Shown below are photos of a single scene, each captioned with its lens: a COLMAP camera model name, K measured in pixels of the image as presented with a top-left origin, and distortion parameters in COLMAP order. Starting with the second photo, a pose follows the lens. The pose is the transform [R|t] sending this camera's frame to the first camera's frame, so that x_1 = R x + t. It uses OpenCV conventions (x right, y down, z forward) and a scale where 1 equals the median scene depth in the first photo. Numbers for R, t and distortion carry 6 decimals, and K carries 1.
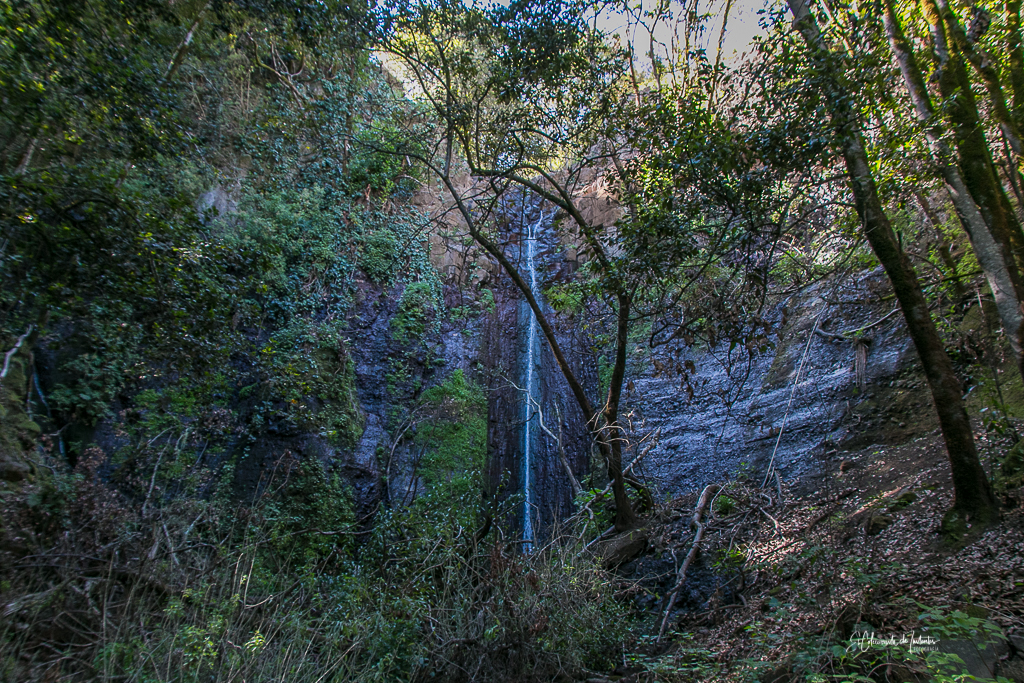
lens RADIAL K [[842.8, 0, 512.0], [0, 842.8, 341.5], [0, 0, 1]] dist [0.003292, 0.004325]
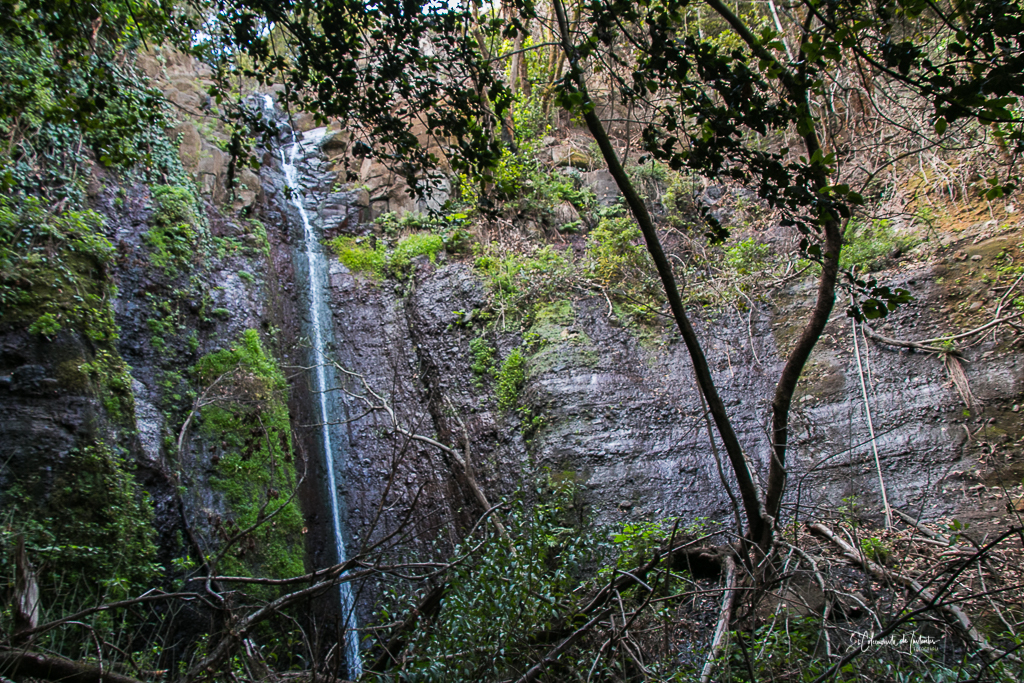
lens RADIAL K [[1006.3, 0, 512.0], [0, 1006.3, 341.5], [0, 0, 1]] dist [-0.056899, 0.019765]
pose [[0.858608, 0.141941, 0.492590, -0.273589], [-0.126783, 0.989848, -0.064240, 0.067688], [-0.496707, -0.007295, 0.867888, 0.255645]]
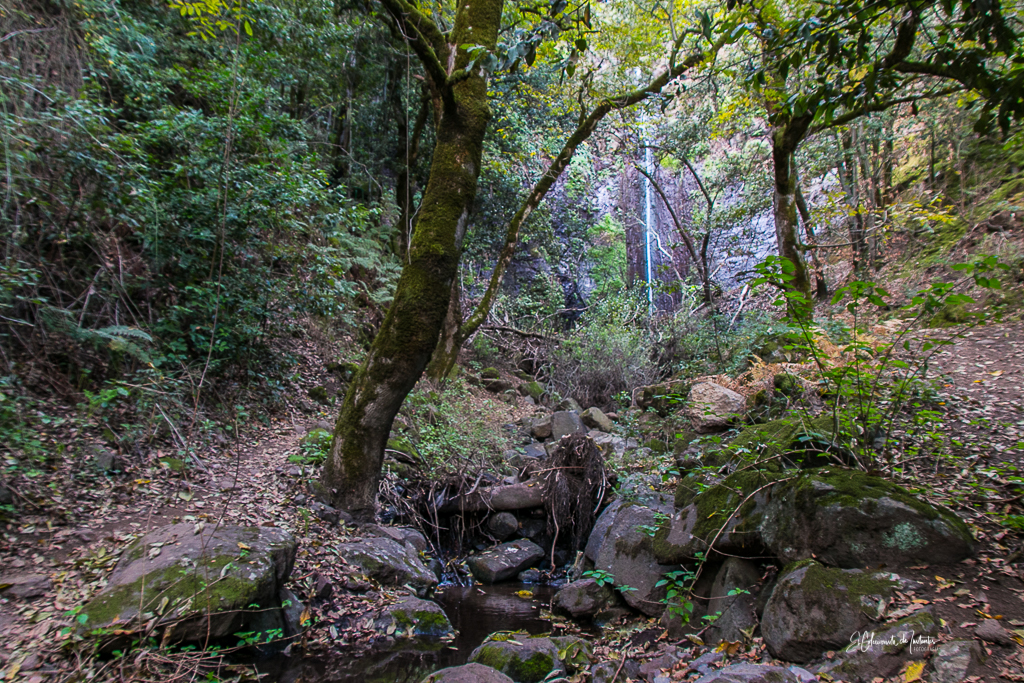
lens RADIAL K [[856.9, 0, 512.0], [0, 856.9, 341.5], [0, 0, 1]] dist [0.042445, 0.002142]
pose [[0.995962, -0.024262, -0.086433, -0.115642], [0.045847, 0.965230, 0.257348, -0.175868], [0.077184, -0.260272, 0.962445, -0.755996]]
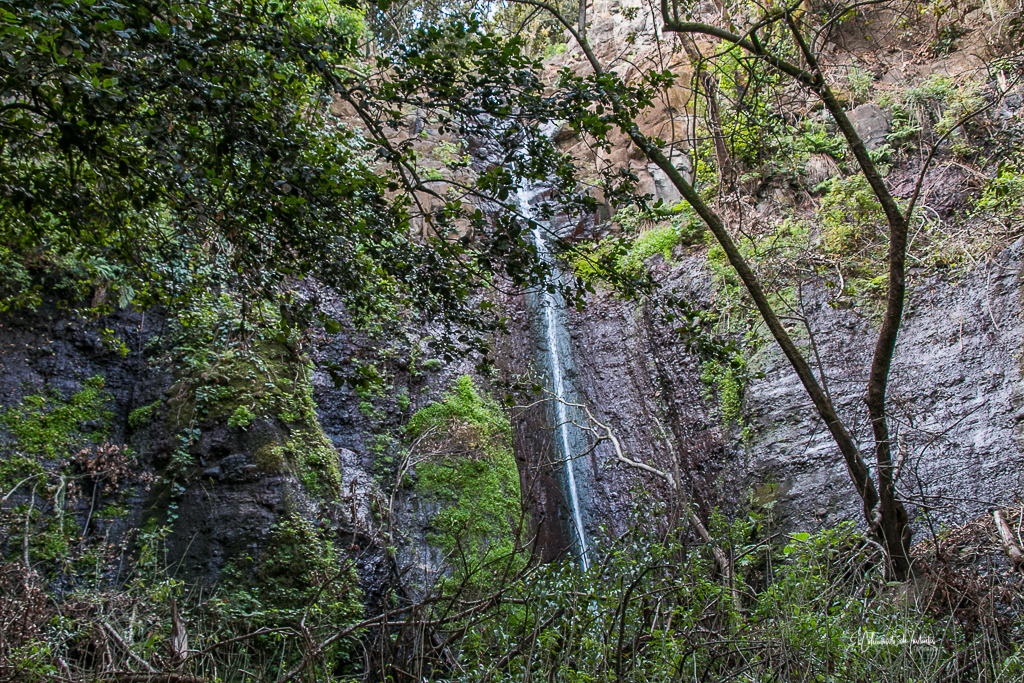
lens RADIAL K [[1420.2, 0, 496.8], [0, 1420.2, 342.5], [0, 0, 1]] dist [-0.024137, -0.010996]
pose [[0.988700, -0.023247, 0.148093, -0.197867], [0.027320, 0.999301, -0.025529, 0.036958], [-0.147396, 0.029286, 0.988644, -0.019975]]
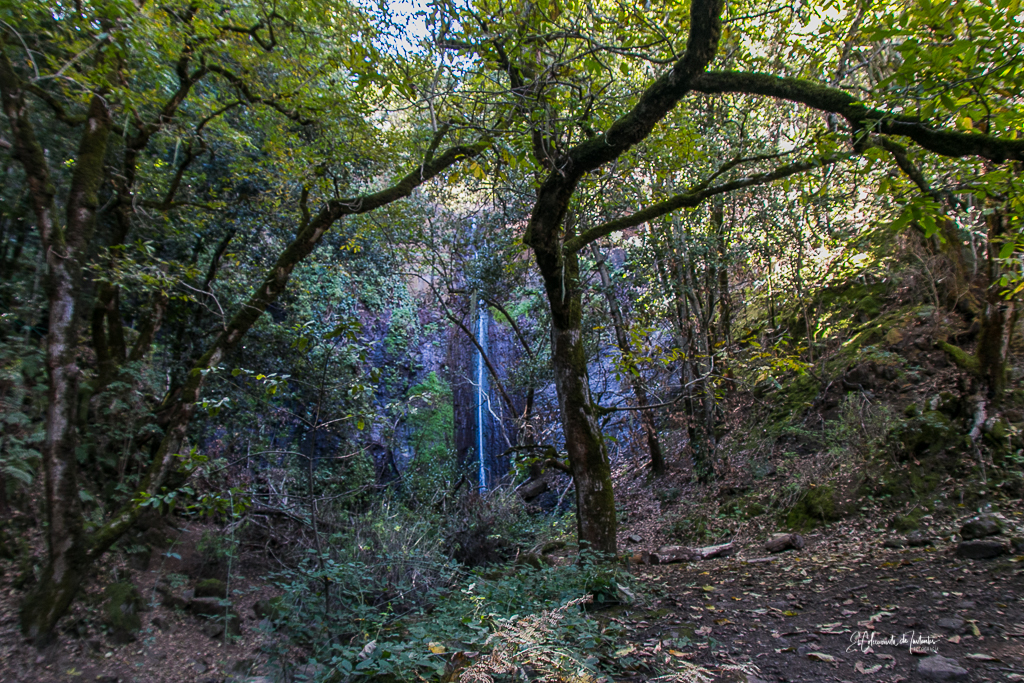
lens RADIAL K [[842.8, 0, 512.0], [0, 842.8, 341.5], [0, 0, 1]] dist [0.003292, 0.004325]
pose [[0.997595, -0.029630, 0.062656, -0.015922], [0.024880, 0.996853, 0.075267, -0.131968], [-0.064689, -0.073527, 0.995193, -0.495645]]
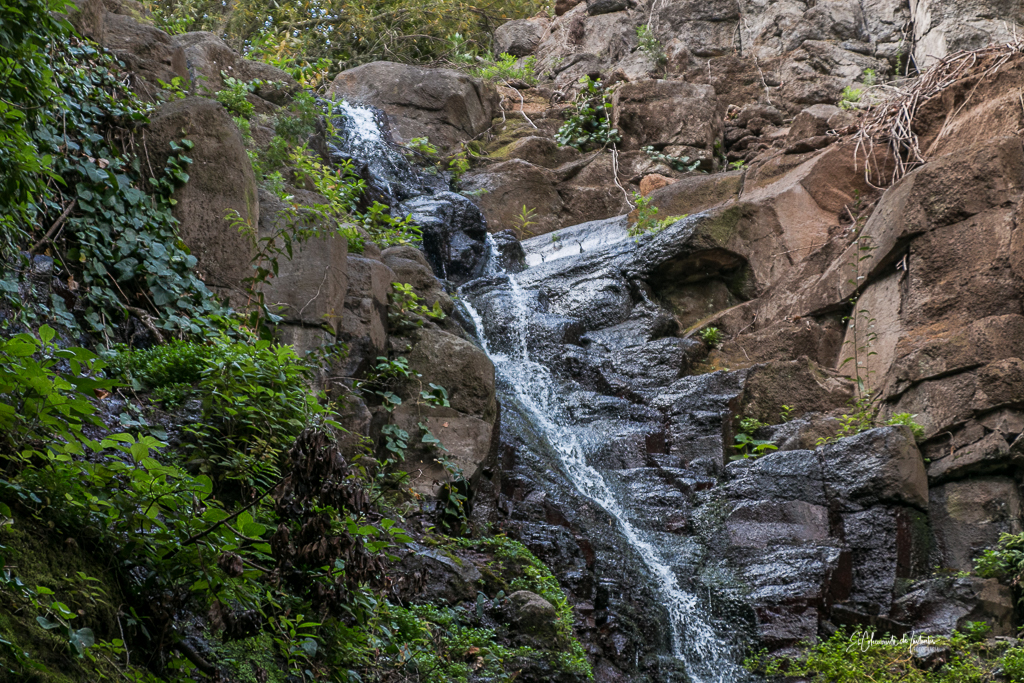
lens RADIAL K [[3731.3, 0, 512.0], [0, 3731.3, 341.5], [0, 0, 1]] dist [0.124167, 1.739330]
pose [[0.892488, 0.222863, 0.392171, -0.330829], [-0.105274, 0.948323, -0.299335, 0.108094], [-0.438615, 0.225867, 0.869828, 0.536165]]
